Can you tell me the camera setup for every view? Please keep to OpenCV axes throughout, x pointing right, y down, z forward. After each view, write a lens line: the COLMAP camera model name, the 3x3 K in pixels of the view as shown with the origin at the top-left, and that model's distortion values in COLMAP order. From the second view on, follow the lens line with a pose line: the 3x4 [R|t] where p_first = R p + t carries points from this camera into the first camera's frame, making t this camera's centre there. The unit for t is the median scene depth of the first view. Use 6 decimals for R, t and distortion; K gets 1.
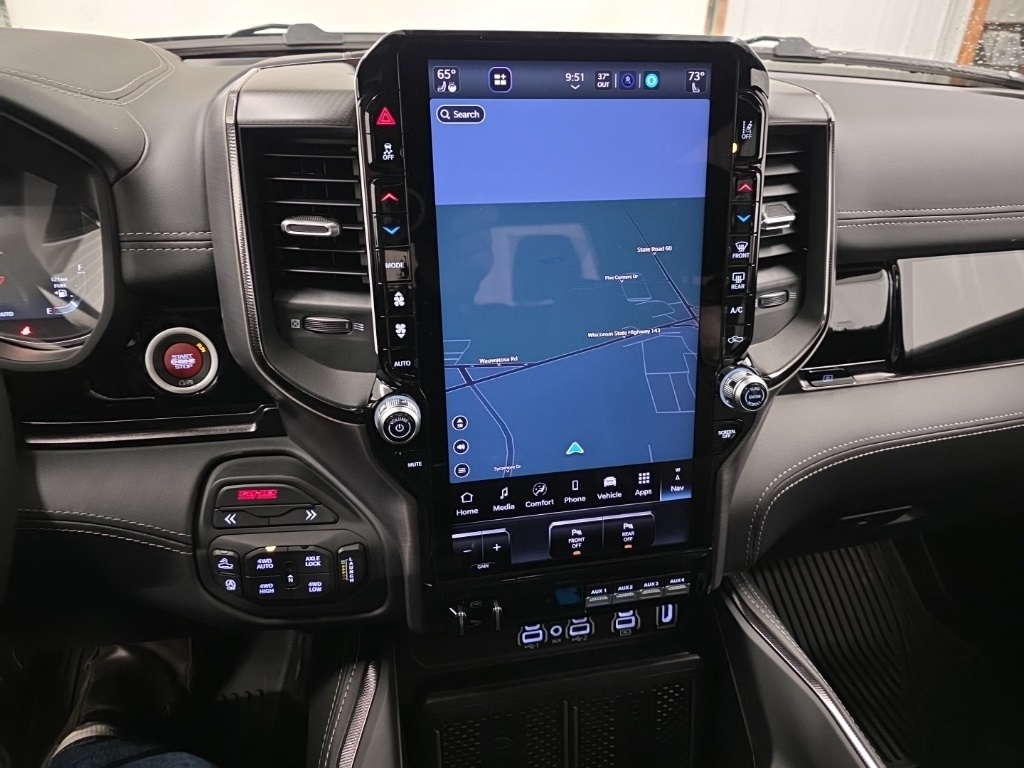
lens RADIAL K [[689.0, 0, 514.9], [0, 689.0, 376.5], [0, 0, 1]] dist [0.040580, -0.033285]
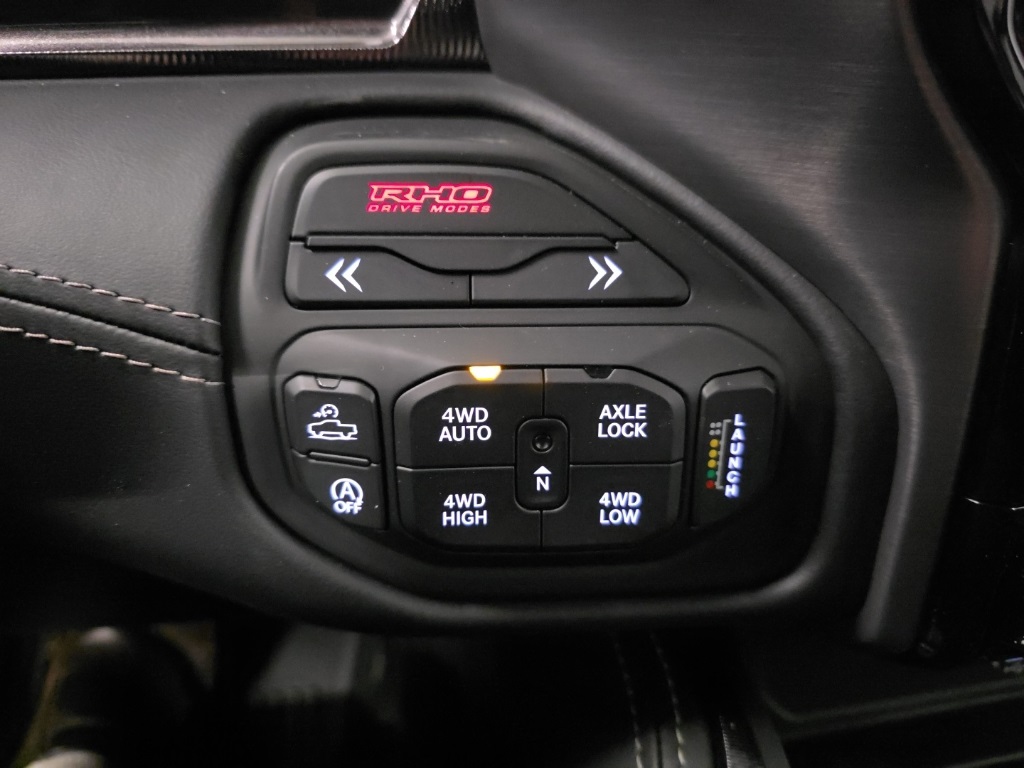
lens RADIAL K [[689.0, 0, 502.0], [0, 689.0, 389.7], [0, 0, 1]] dist [0.040580, -0.033285]
pose [[0.999518, 0.008635, -0.029807, -0.324498], [-0.006748, 0.998001, 0.062831, 0.228421], [0.030290, -0.062600, 0.997579, 0.686656]]
